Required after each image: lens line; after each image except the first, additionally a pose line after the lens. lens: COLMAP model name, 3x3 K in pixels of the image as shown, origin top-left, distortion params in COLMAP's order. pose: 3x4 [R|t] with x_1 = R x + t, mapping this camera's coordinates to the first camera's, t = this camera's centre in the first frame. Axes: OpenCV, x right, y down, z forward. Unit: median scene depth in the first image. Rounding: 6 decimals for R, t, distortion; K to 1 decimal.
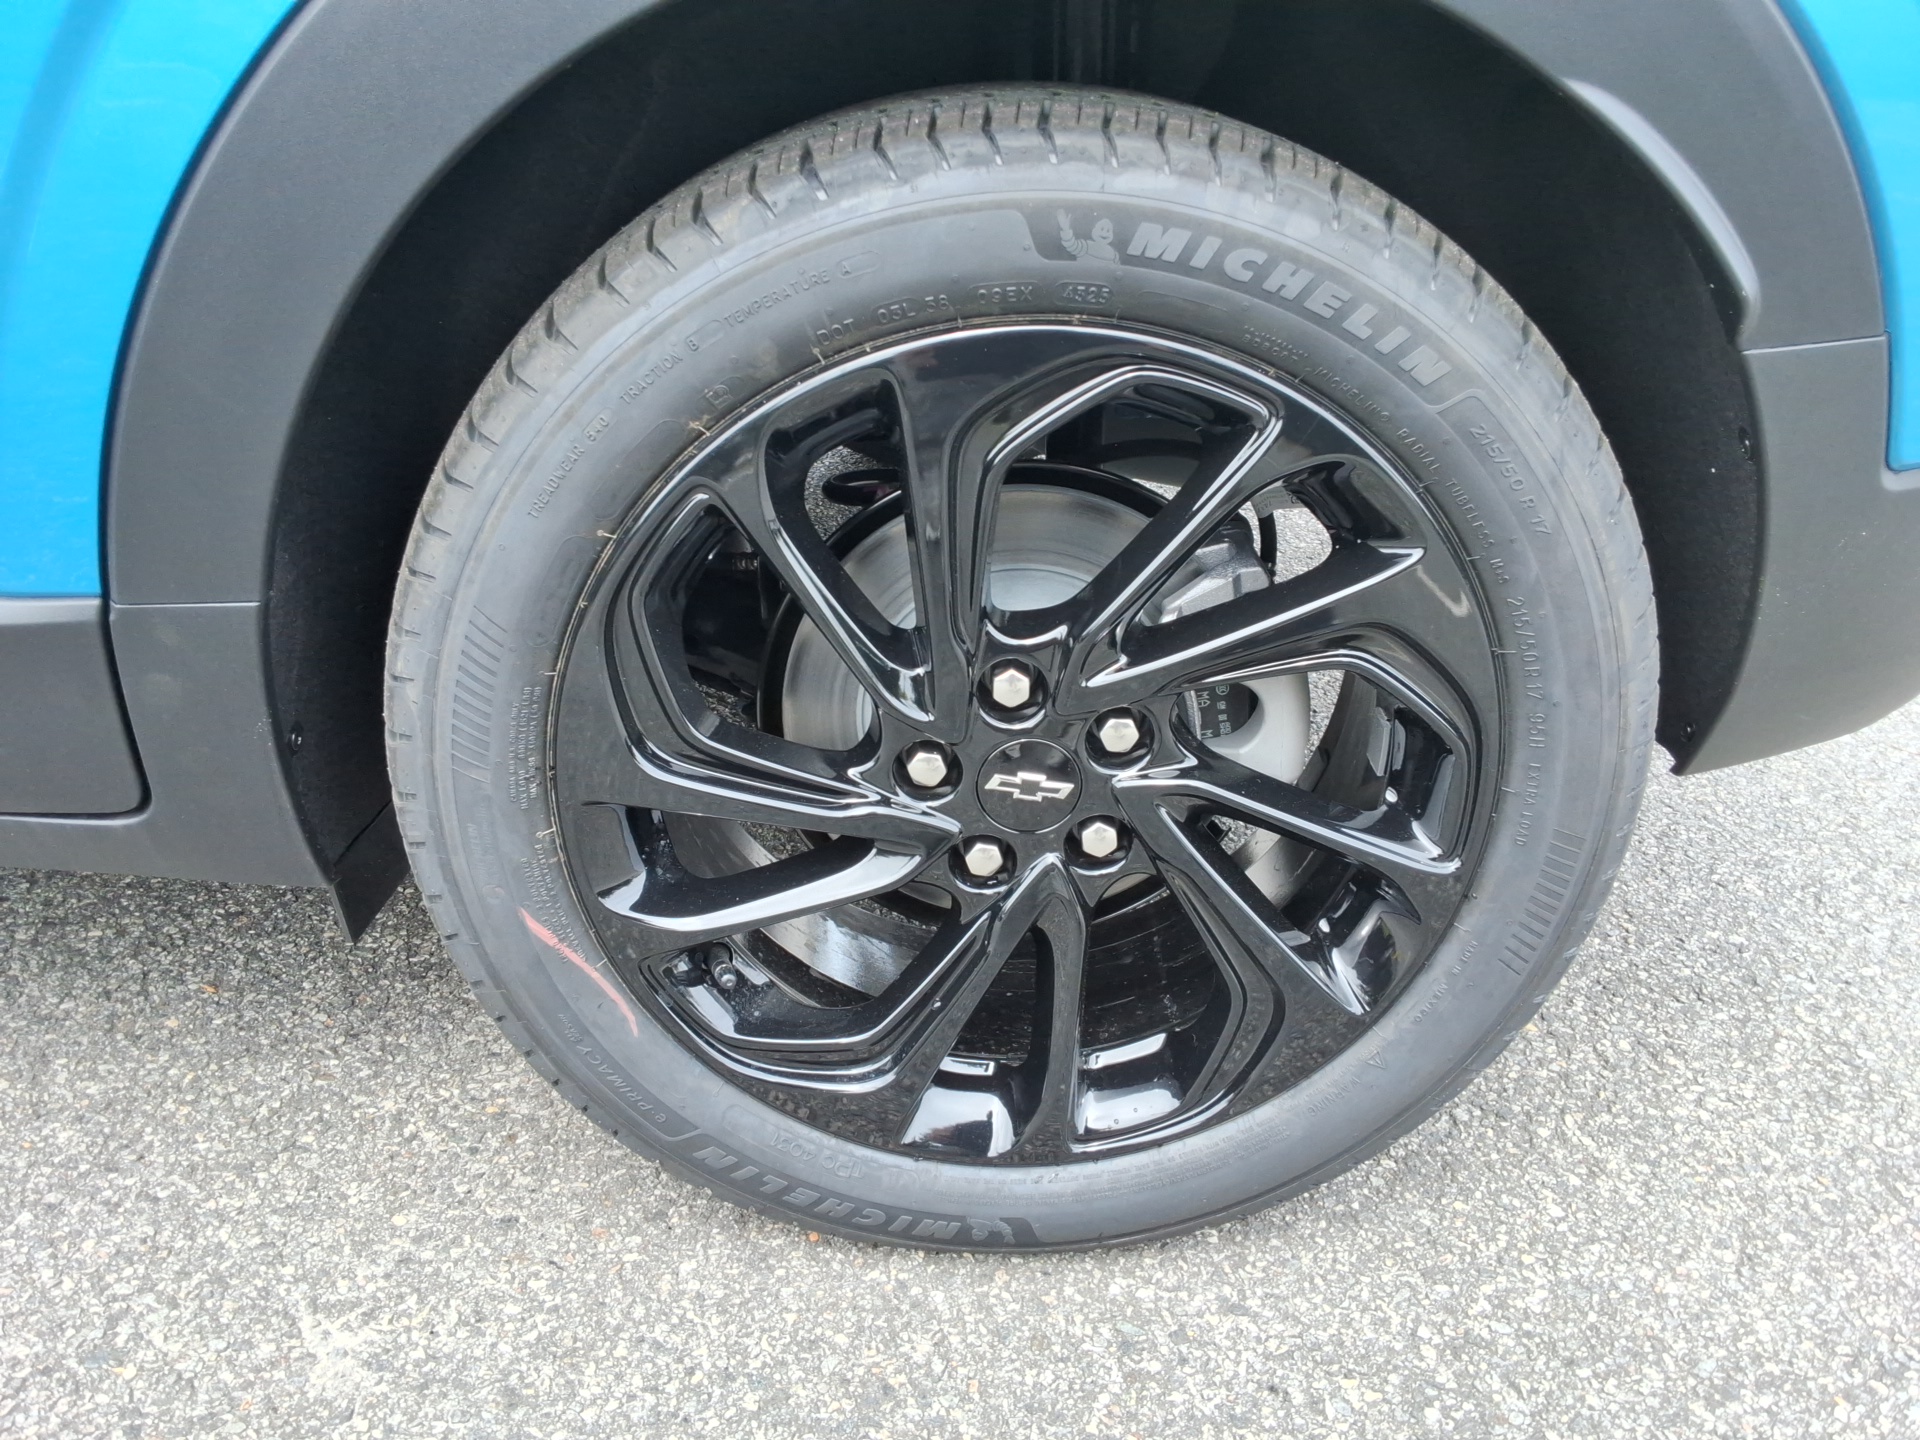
lens RADIAL K [[1547.0, 0, 960.8], [0, 1547.0, 728.1], [0, 0, 1]] dist [0.089737, -0.121972]
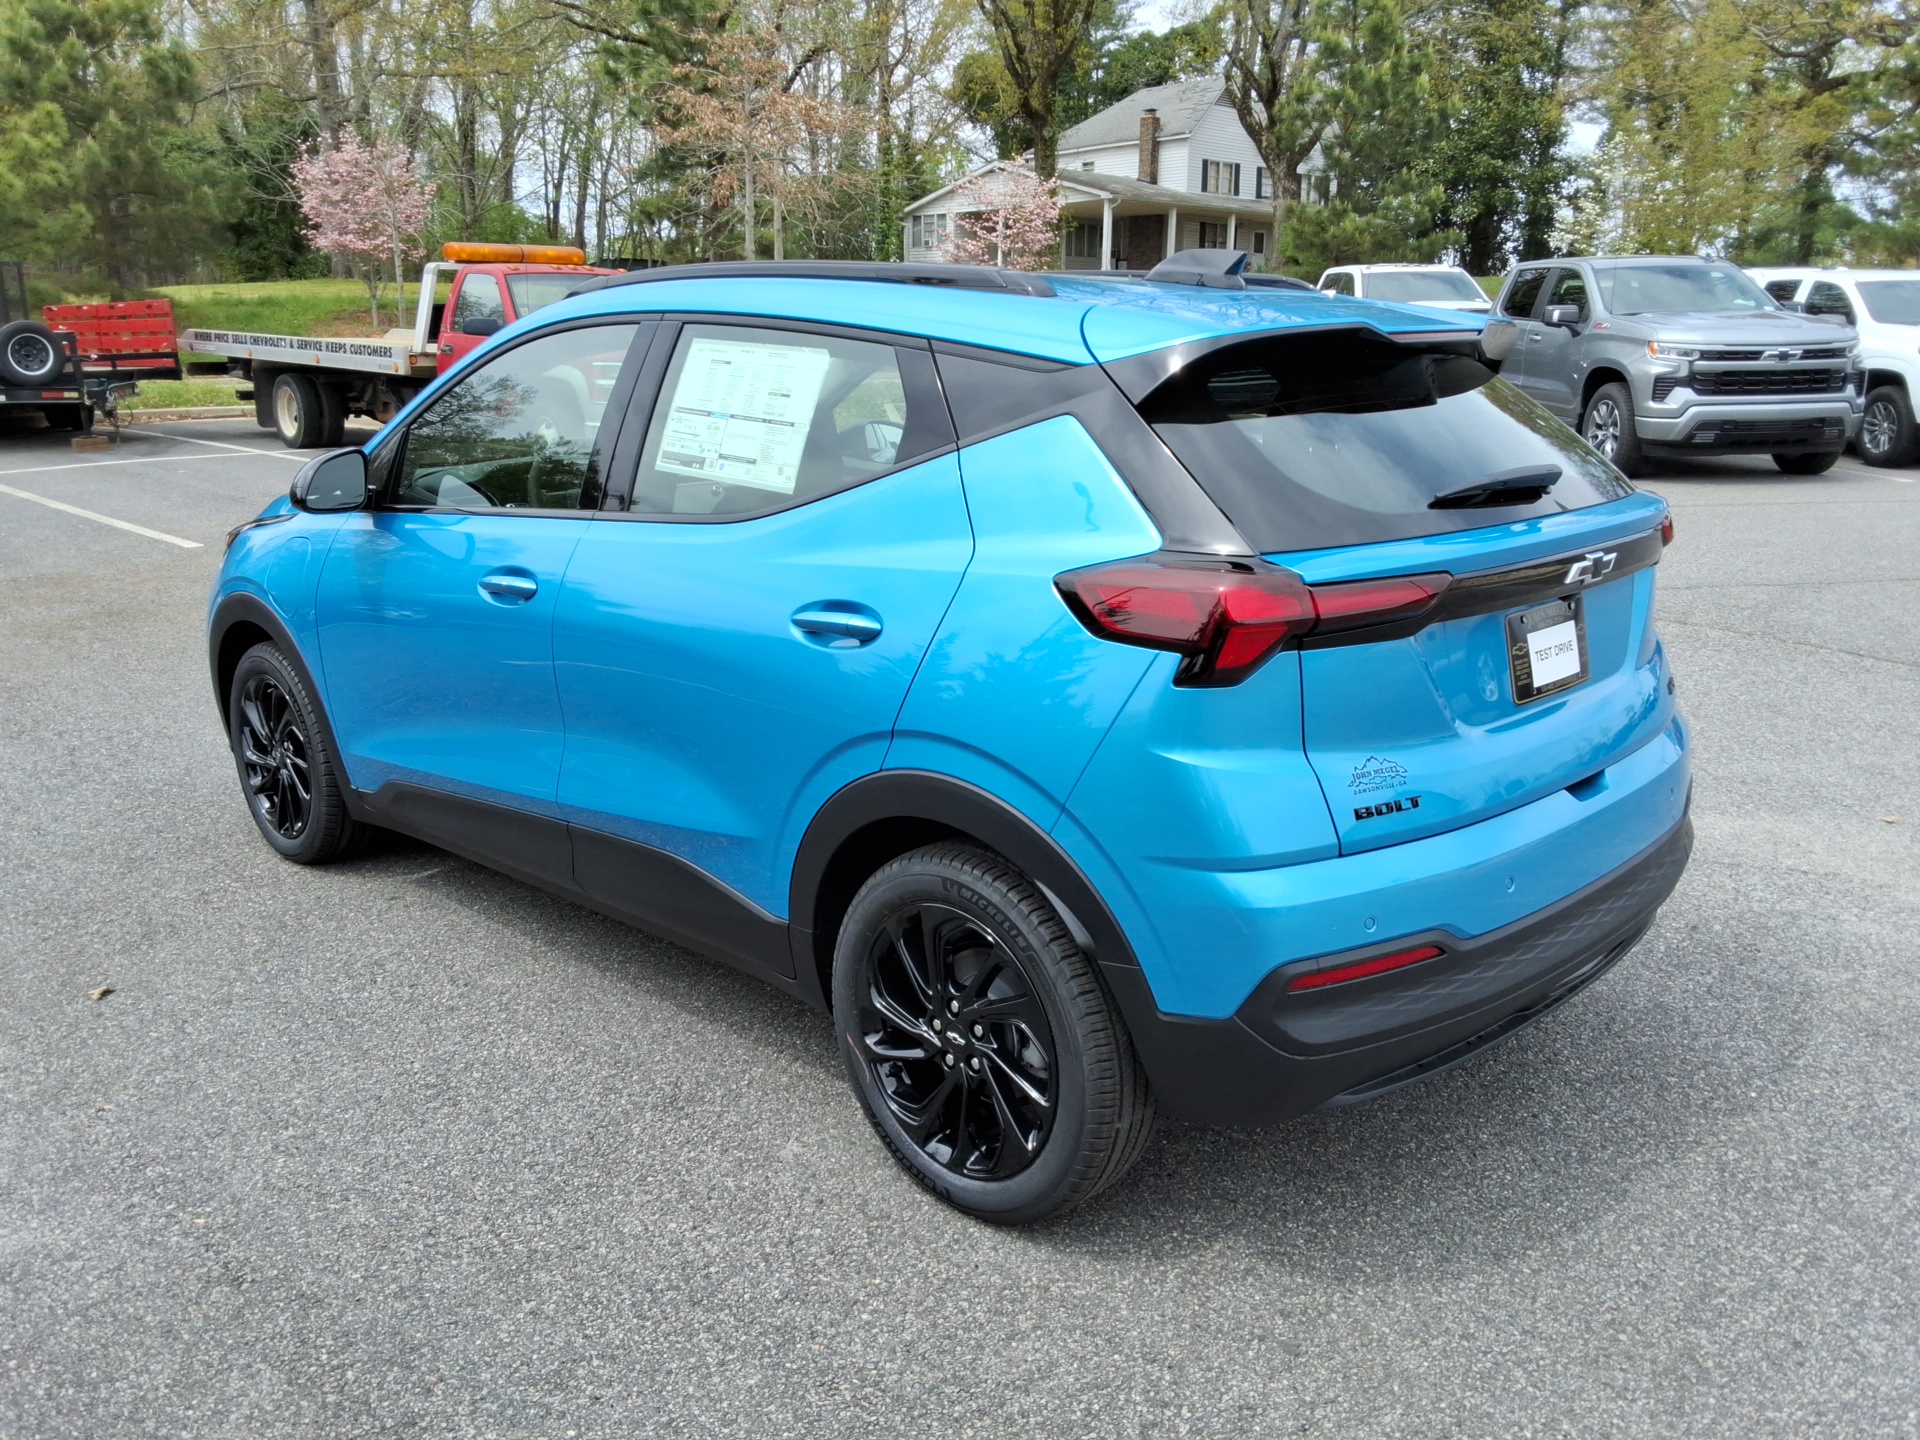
lens RADIAL K [[1547.0, 0, 951.6], [0, 1547.0, 722.7], [0, 0, 1]] dist [0.089737, -0.121972]
pose [[0.680609, 0.135306, -0.720044, 2.246125], [-0.301750, 0.947341, -0.107206, -0.233484], [0.667621, 0.290238, 0.685597, -1.417734]]
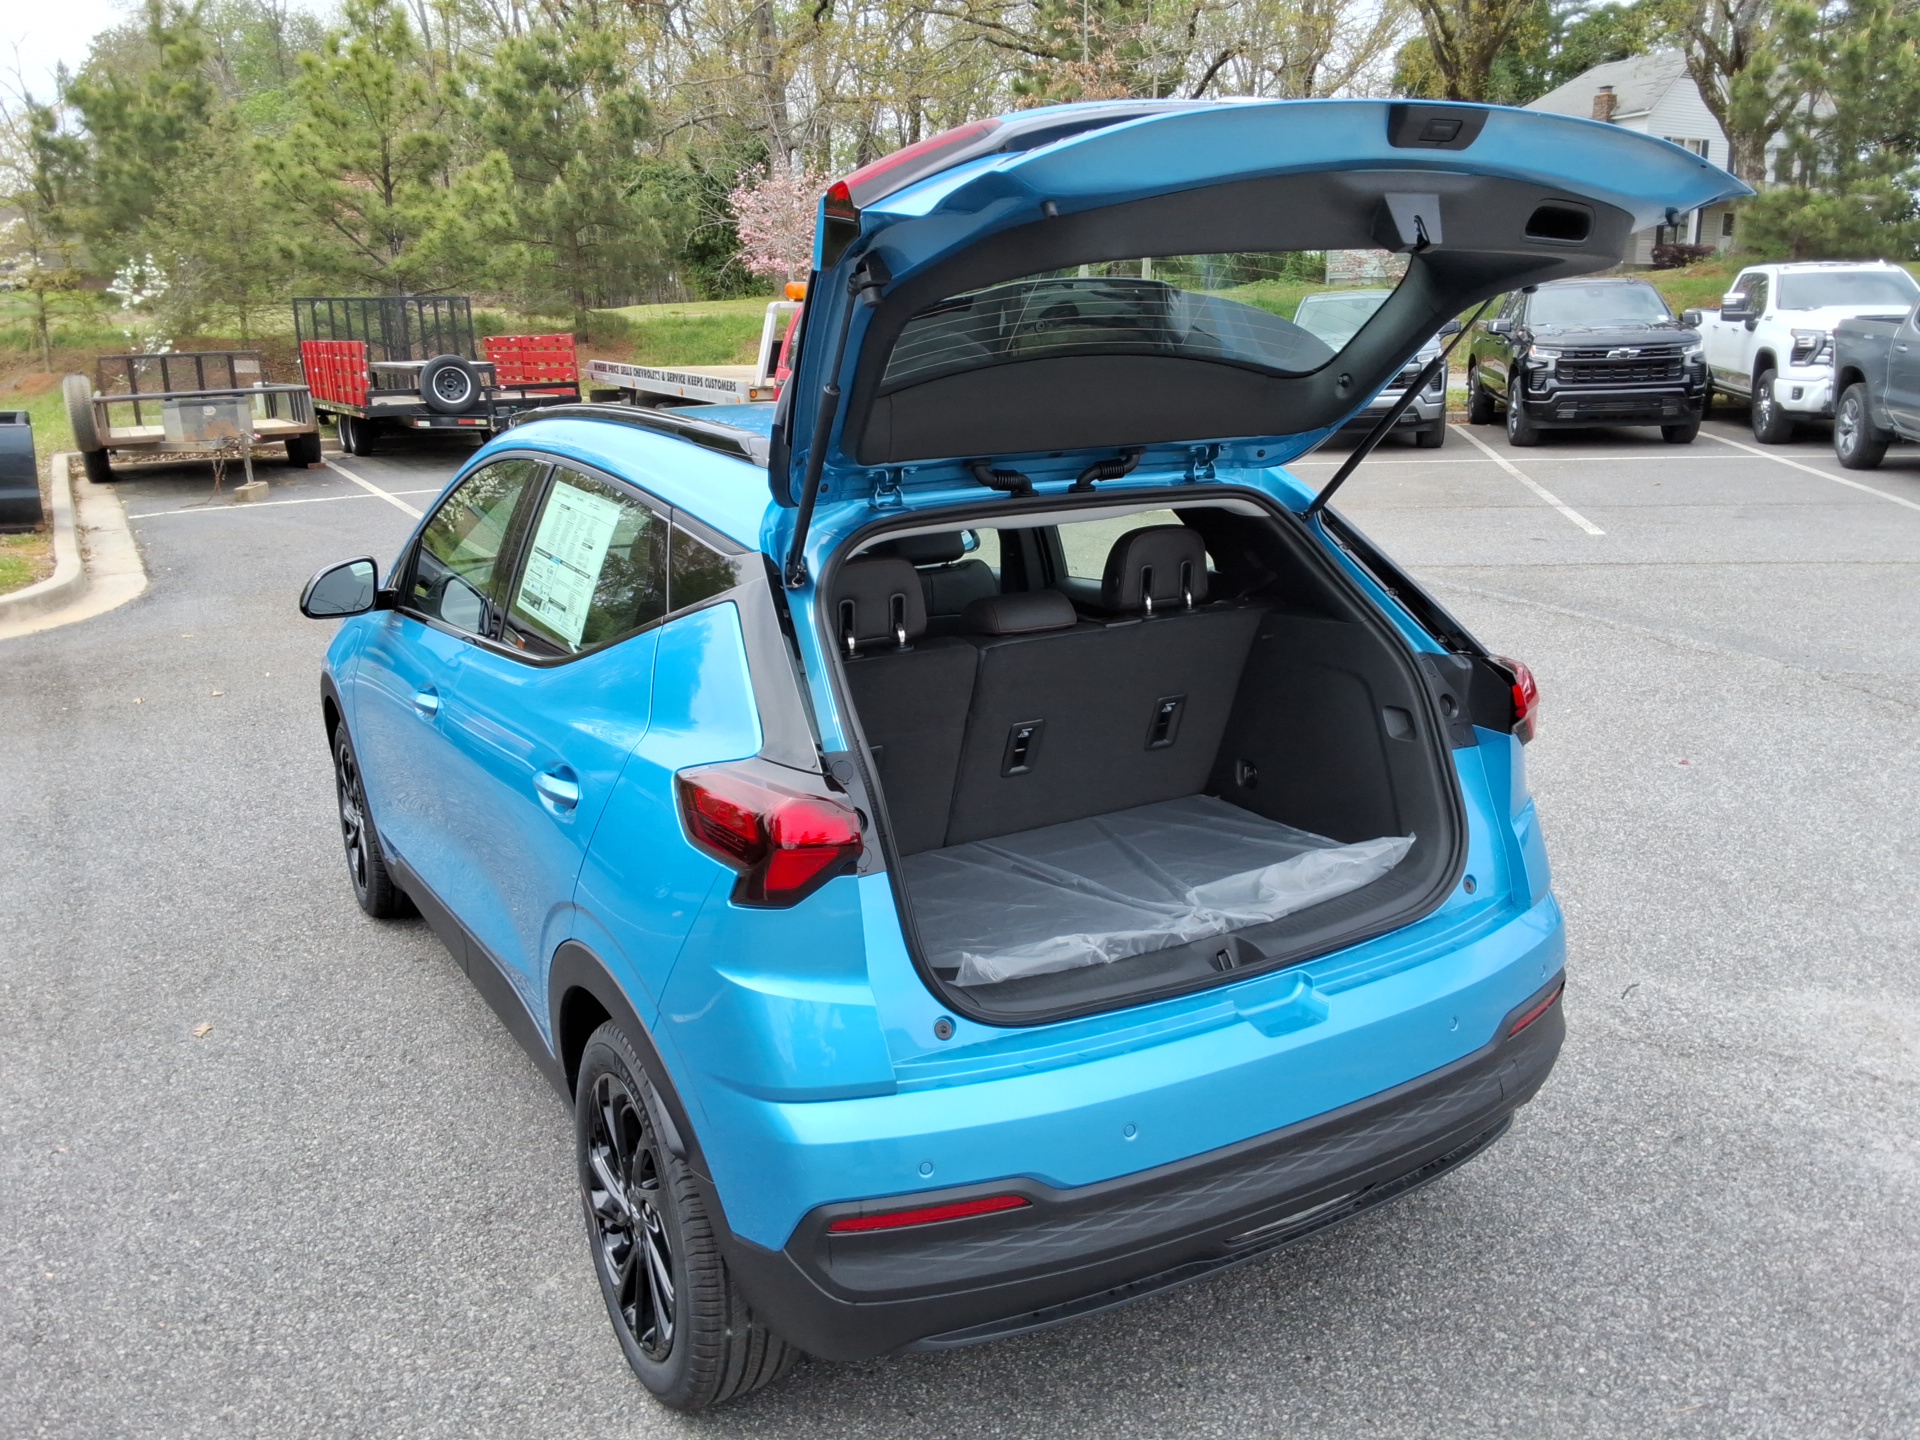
lens RADIAL K [[1547.0, 0, 946.4], [0, 1547.0, 707.9], [0, 0, 1]] dist [0.089737, -0.121972]
pose [[0.453537, 0.159286, -0.876888, 2.990617], [-0.366780, 0.930076, -0.020756, -1.097999], [0.812266, 0.331039, 0.480247, -0.390758]]
